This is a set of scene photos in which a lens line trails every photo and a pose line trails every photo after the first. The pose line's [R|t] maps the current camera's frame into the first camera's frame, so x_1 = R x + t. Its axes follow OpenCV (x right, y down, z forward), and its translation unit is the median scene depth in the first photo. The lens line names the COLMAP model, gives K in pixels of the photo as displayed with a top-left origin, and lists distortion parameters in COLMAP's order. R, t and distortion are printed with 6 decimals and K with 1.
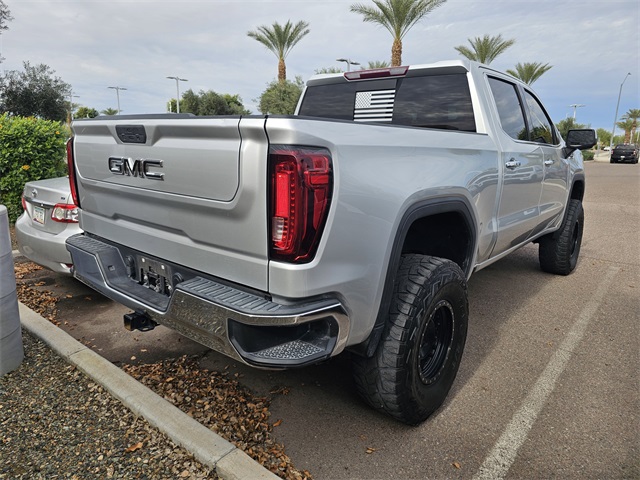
lens RADIAL K [[447.8, 0, 310.1], [0, 447.8, 230.7], [0, 0, 1]] dist [0.037326, 0.001175]
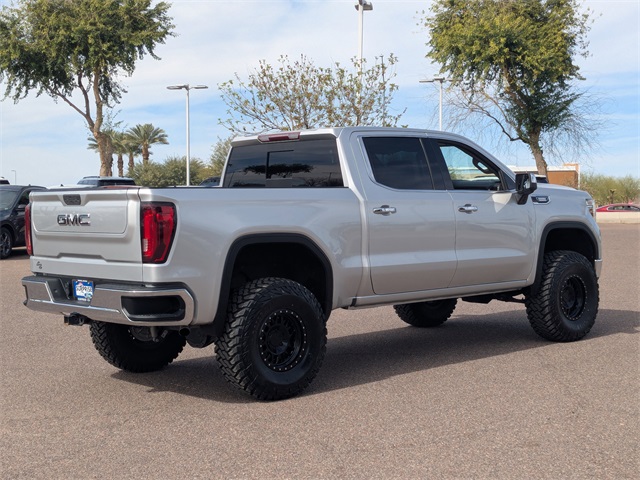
lens RADIAL K [[1082.4, 0, 319.1], [0, 1082.4, 240.2], [0, 0, 1]] dist [0.059045, 0.000000]
pose [[0.990138, -0.036180, -0.135345, 1.062591], [0.014656, 0.987528, -0.156761, 0.585944], [0.139329, 0.153232, 0.978319, -2.823946]]
